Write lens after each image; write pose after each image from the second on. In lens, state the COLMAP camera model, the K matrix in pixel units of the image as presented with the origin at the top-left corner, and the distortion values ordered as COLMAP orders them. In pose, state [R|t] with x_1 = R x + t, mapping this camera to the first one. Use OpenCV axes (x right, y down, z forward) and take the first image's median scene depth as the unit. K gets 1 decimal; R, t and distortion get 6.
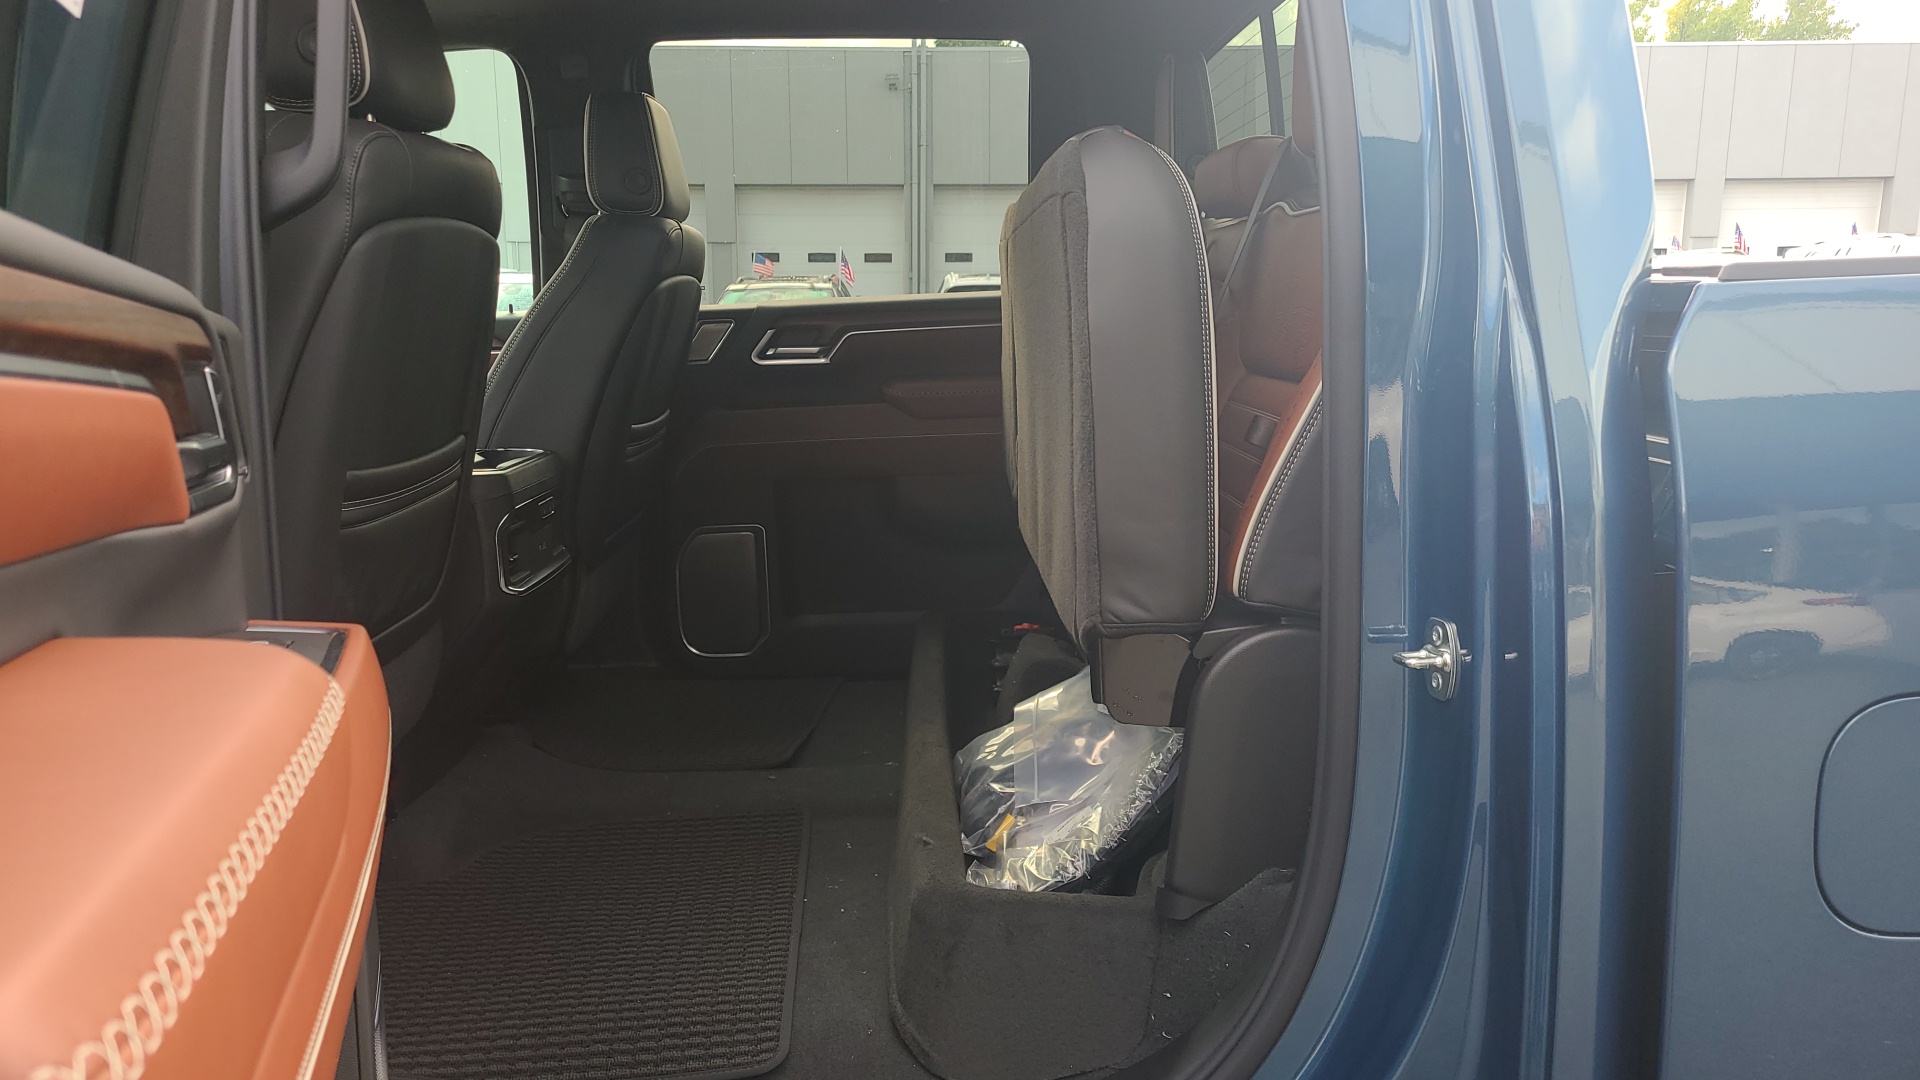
lens RADIAL K [[1445.5, 0, 954.6], [0, 1445.5, 543.3], [0, 0, 1]] dist [0.055205, -0.031511]
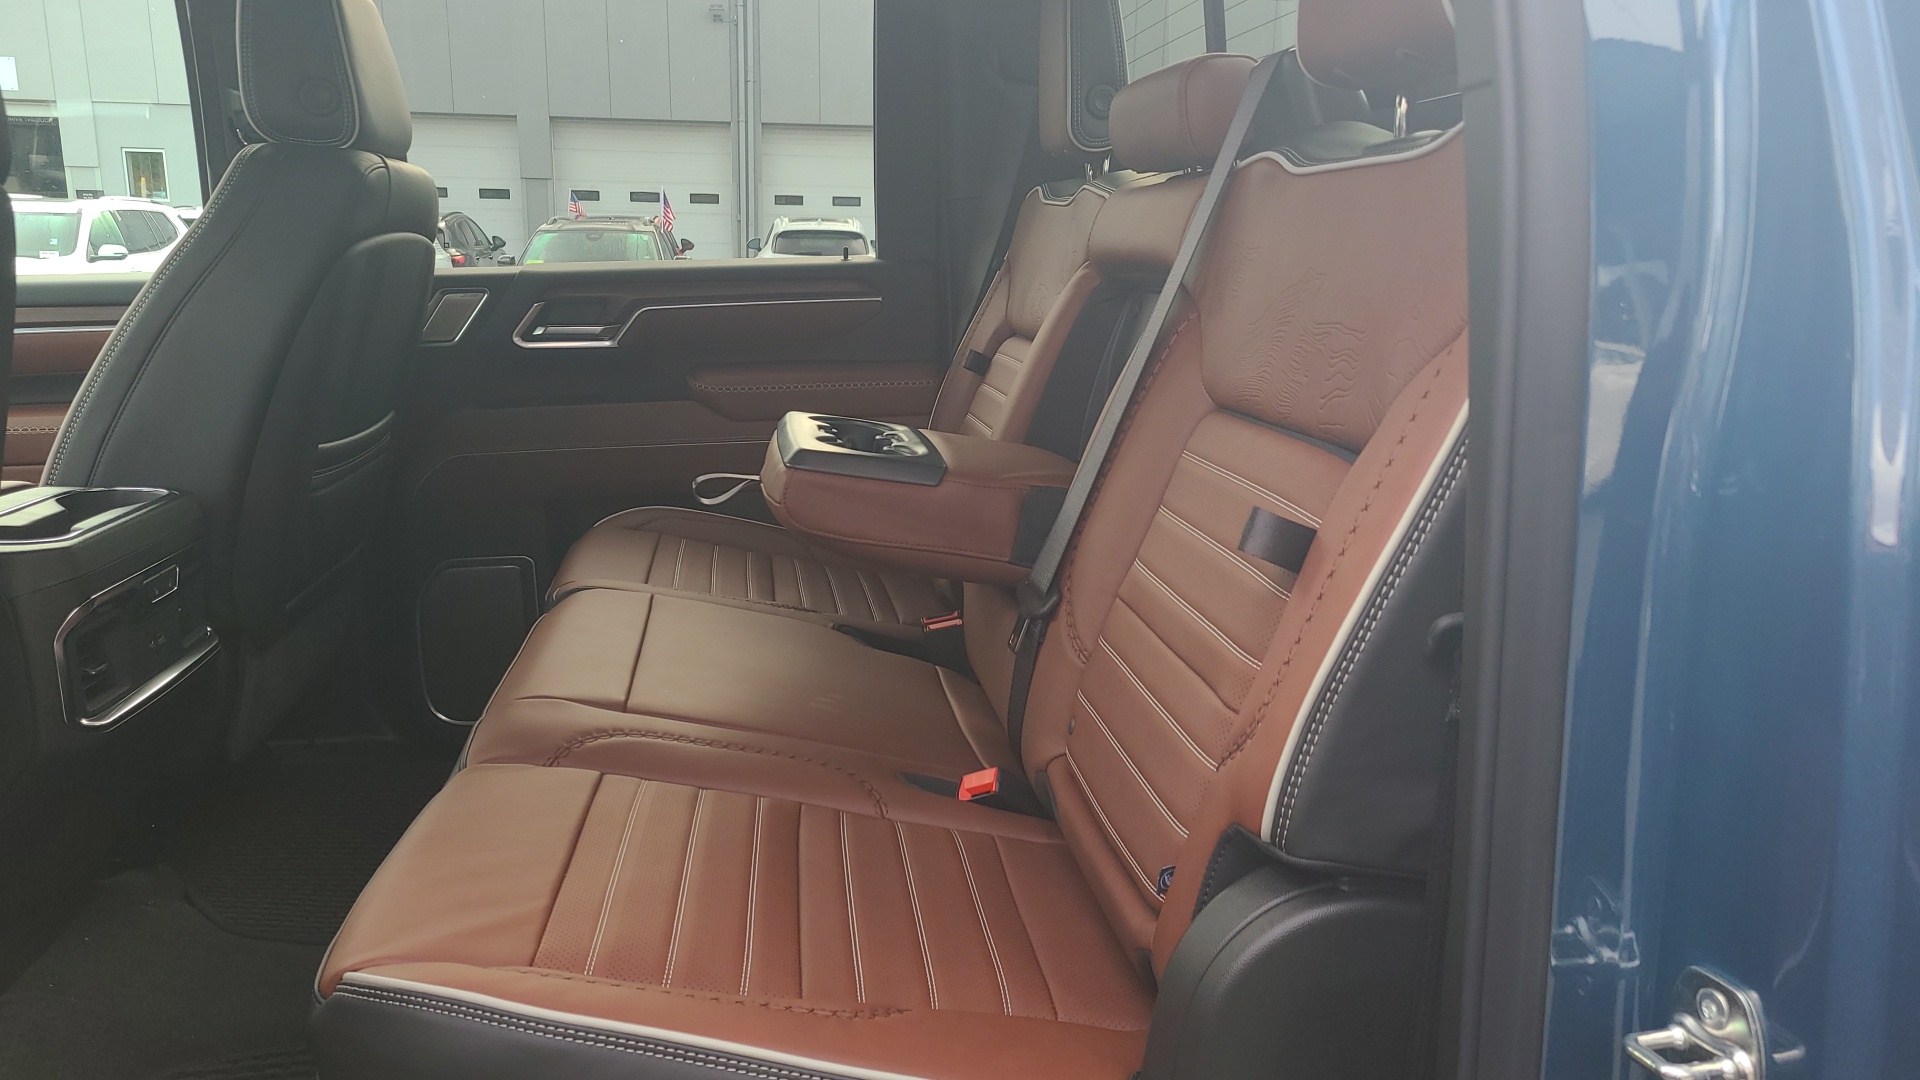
lens RADIAL K [[1445.5, 0, 962.6], [0, 1445.5, 543.5], [0, 0, 1]] dist [0.055205, -0.031511]
pose [[0.992830, -0.008807, 0.119206, 0.003092], [0.004370, 0.999290, 0.037424, -0.047165], [-0.119451, -0.036635, 0.992164, 0.203141]]
